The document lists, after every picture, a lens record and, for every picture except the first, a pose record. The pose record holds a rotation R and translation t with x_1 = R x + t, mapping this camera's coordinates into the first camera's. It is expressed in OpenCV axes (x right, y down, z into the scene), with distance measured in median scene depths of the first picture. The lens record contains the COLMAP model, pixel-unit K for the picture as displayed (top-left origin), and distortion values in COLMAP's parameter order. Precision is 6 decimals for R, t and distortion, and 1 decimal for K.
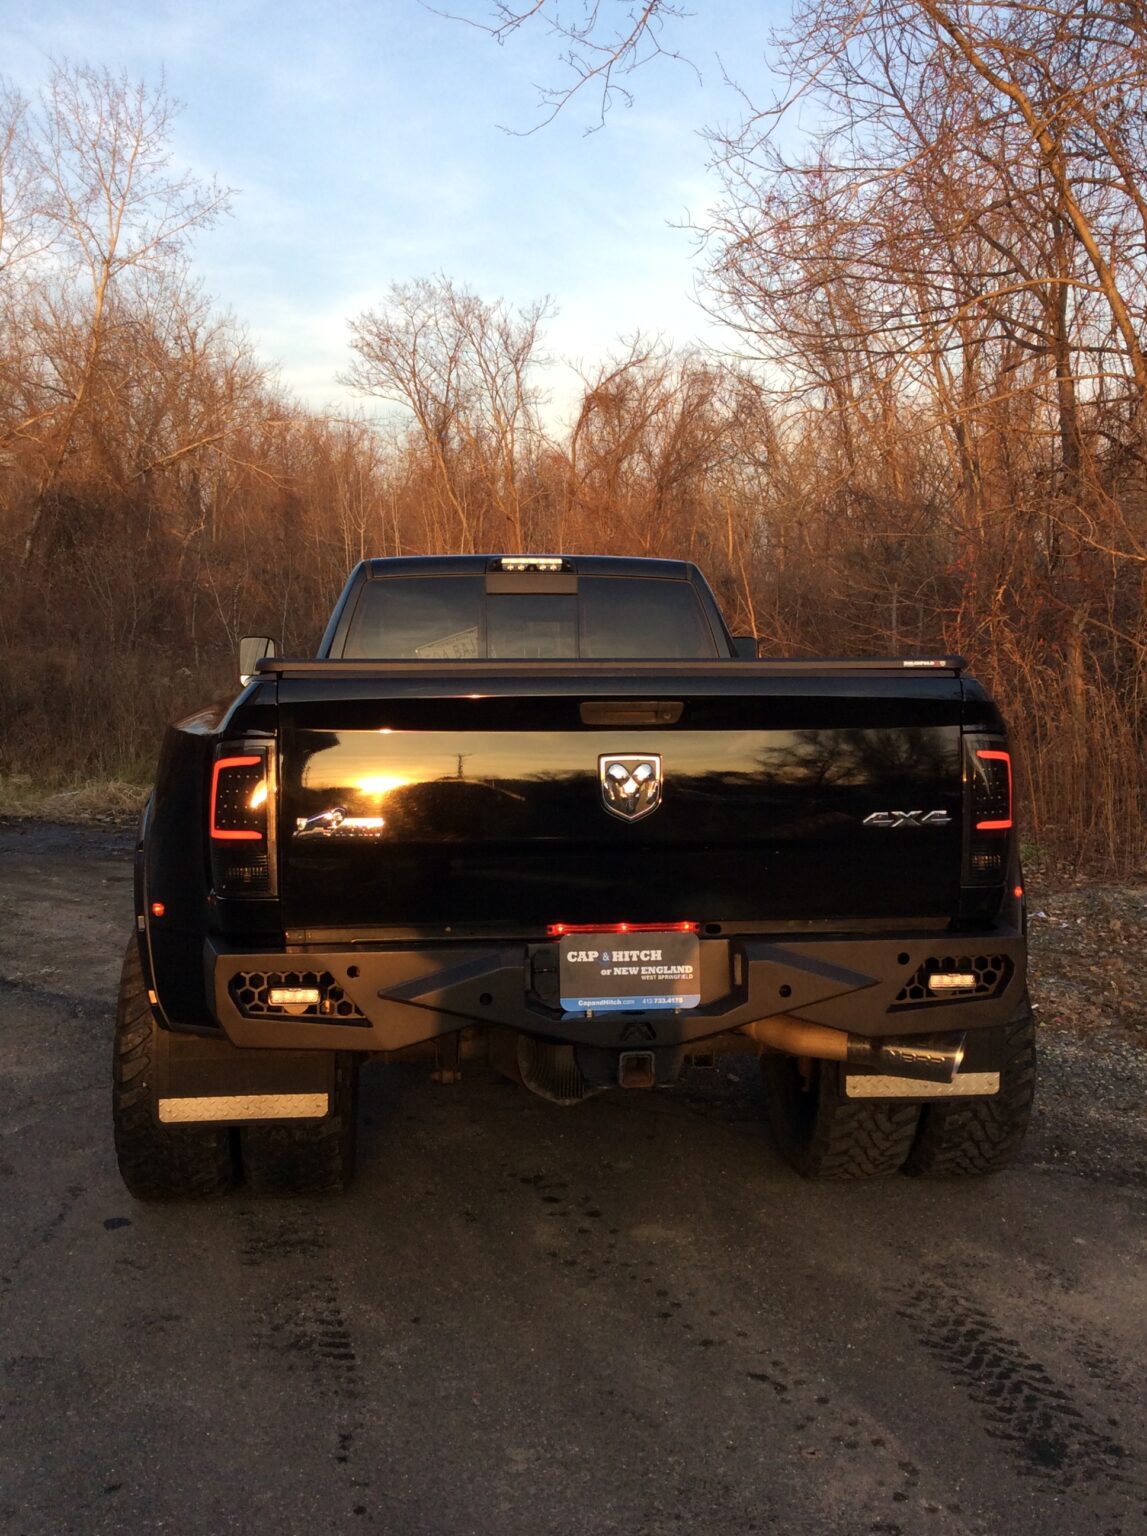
lens RADIAL K [[1471.2, 0, 579.5], [0, 1471.2, 771.4], [0, 0, 1]] dist [0.126610, -0.245494]
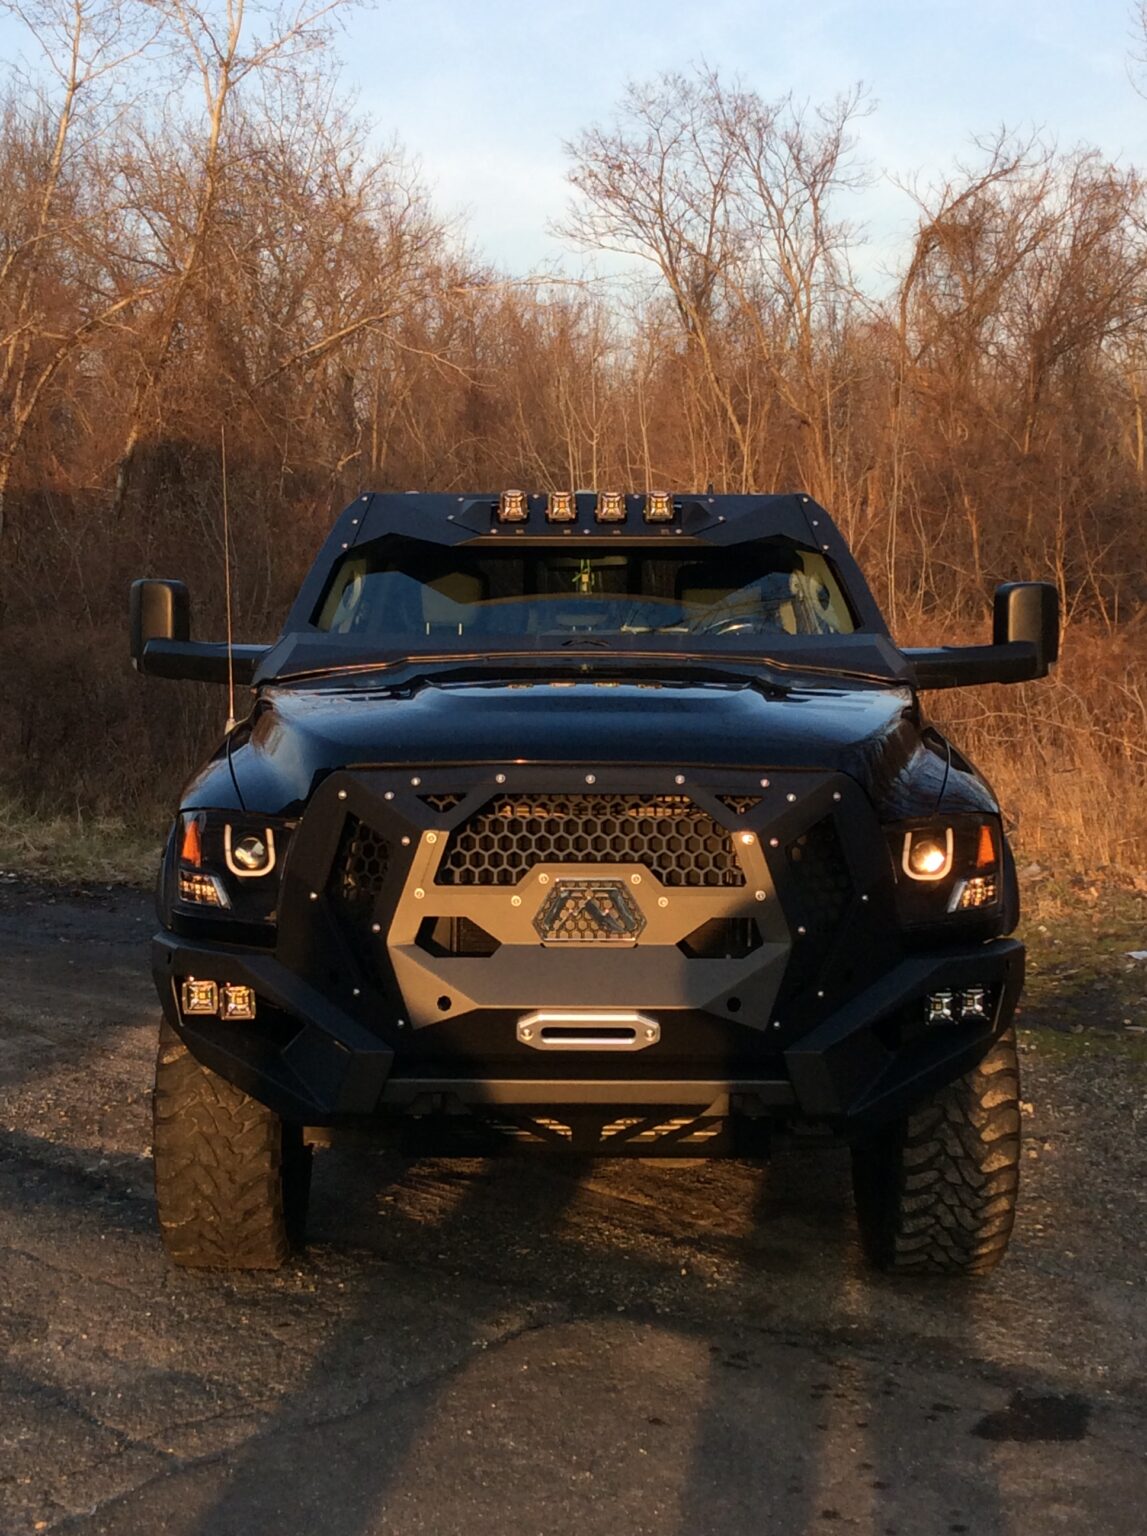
lens RADIAL K [[2164.0, 0, 566.3], [0, 2164.0, 760.1], [0, 0, 1]] dist [0.175249, -0.359244]
pose [[0.988162, -0.012899, -0.152873, -0.107978], [0.010166, 0.999774, -0.018650, -0.013777], [0.153079, 0.016875, 0.988070, 0.304335]]
